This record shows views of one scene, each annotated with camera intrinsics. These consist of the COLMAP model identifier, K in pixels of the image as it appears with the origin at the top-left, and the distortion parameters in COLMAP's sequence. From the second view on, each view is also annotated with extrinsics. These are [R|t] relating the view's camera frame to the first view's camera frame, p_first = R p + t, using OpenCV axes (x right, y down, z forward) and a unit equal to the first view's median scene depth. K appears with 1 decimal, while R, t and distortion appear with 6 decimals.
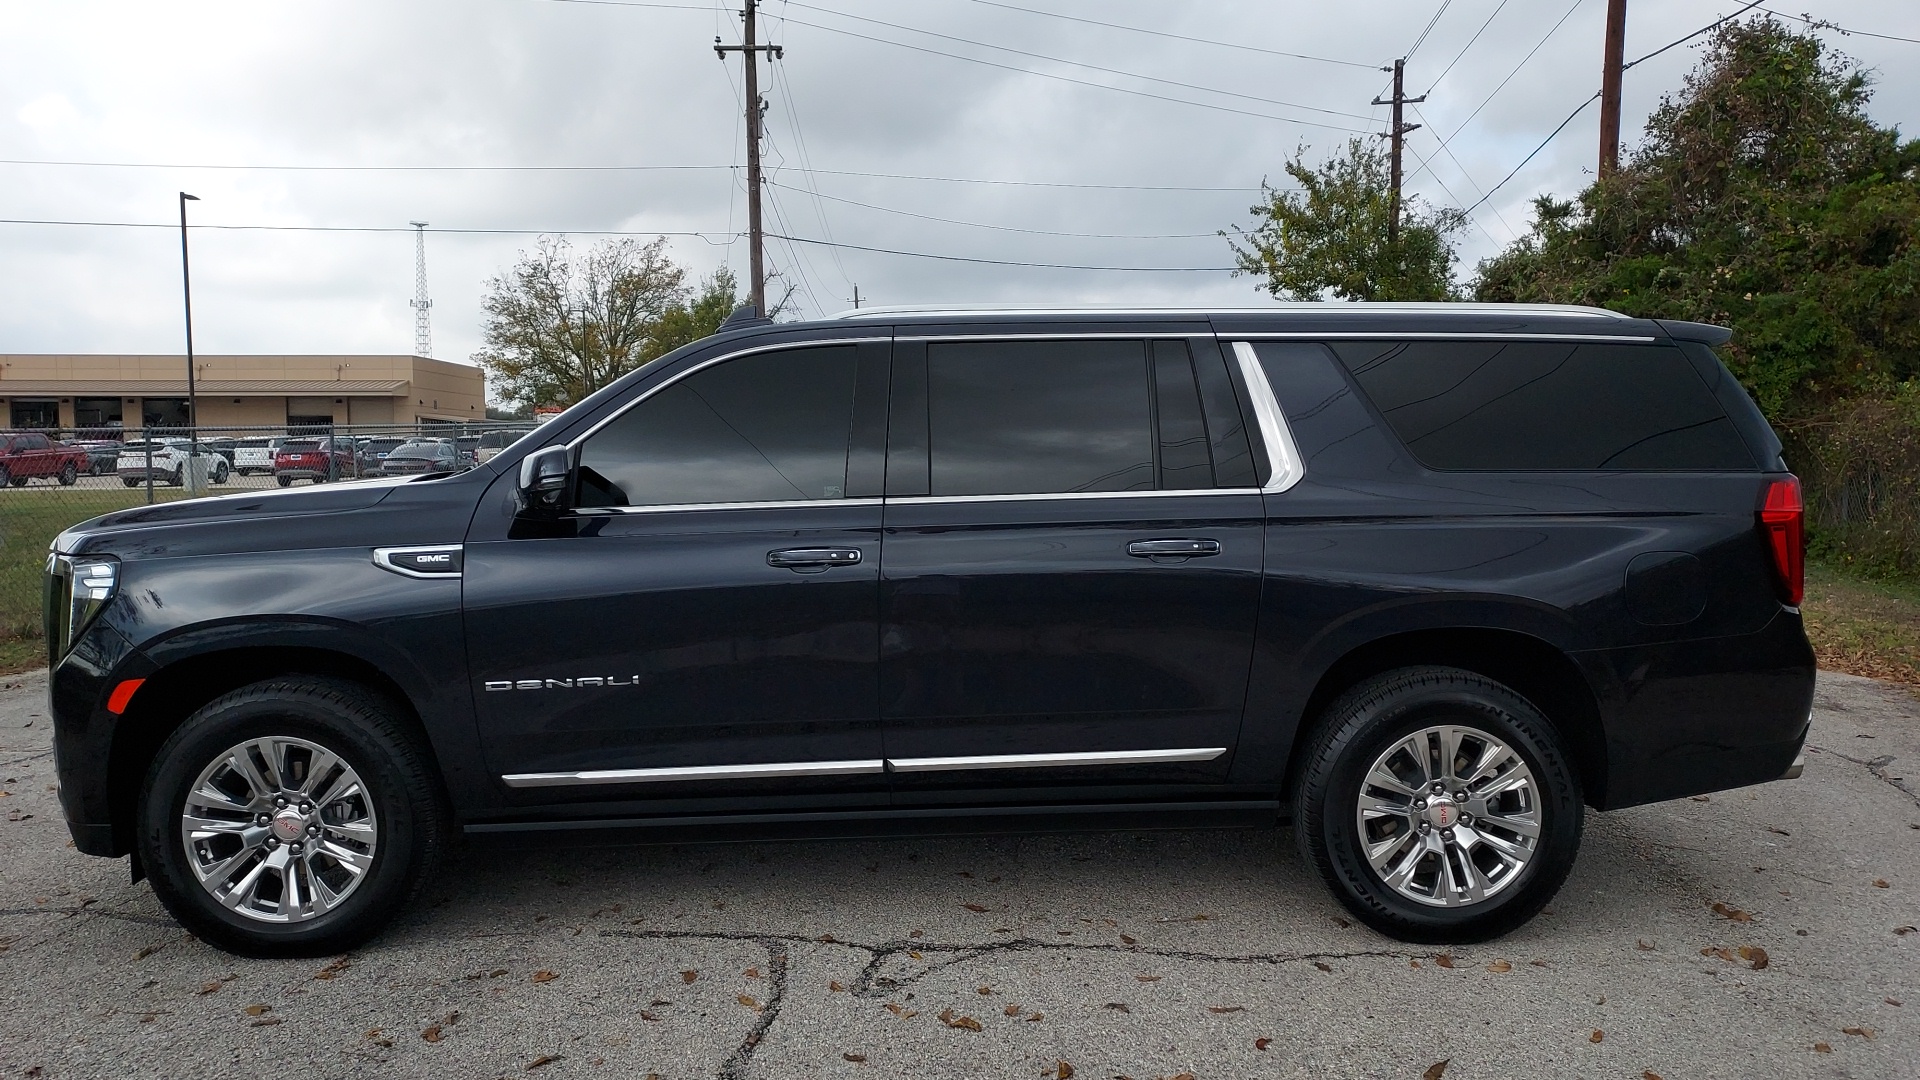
lens RADIAL K [[1383.2, 0, 996.1], [0, 1383.2, 538.6], [0, 0, 1]] dist [0.069276, -0.057225]
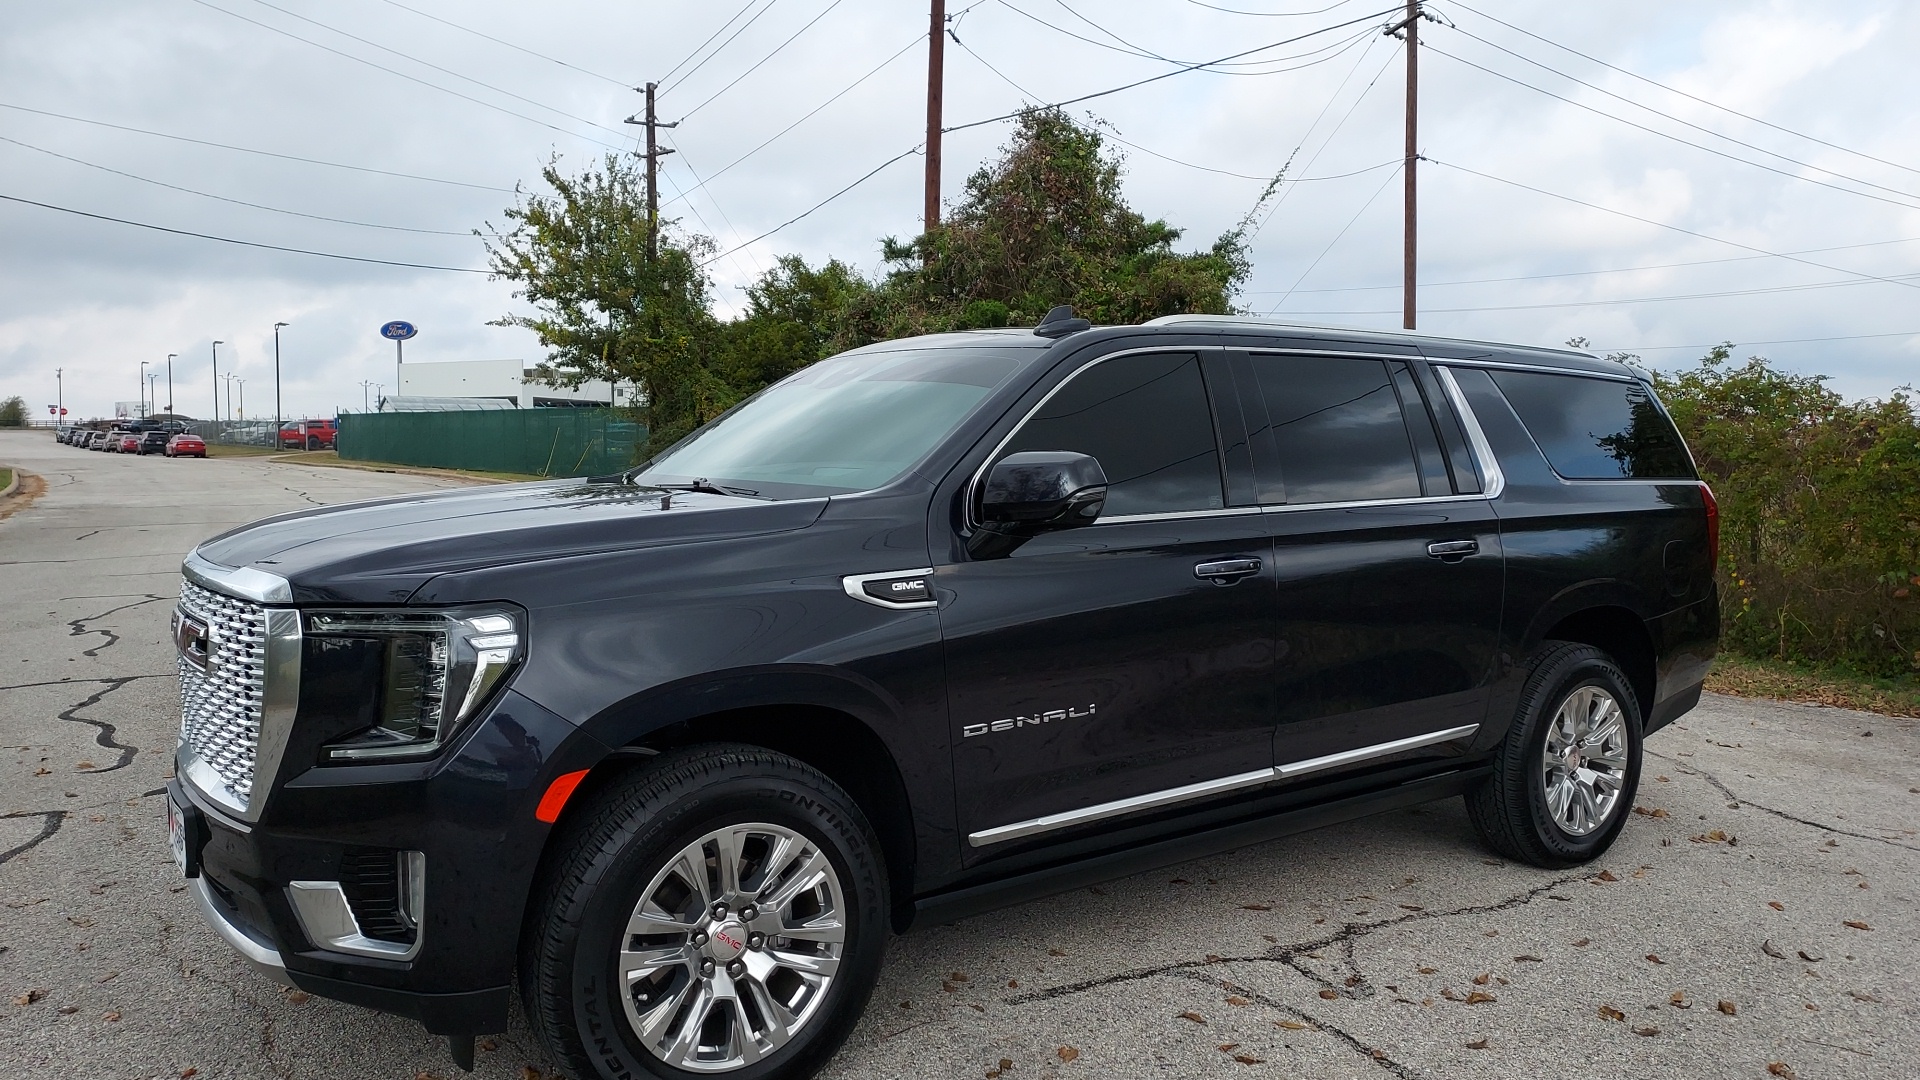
lens RADIAL K [[1383.2, 0, 962.2], [0, 1383.2, 541.5], [0, 0, 1]] dist [0.069276, -0.057225]
pose [[0.824414, -0.025265, 0.565423, -0.188186], [0.030699, 0.999529, -0.000097, -0.002455], [-0.565154, 0.017437, 0.824801, 0.066764]]
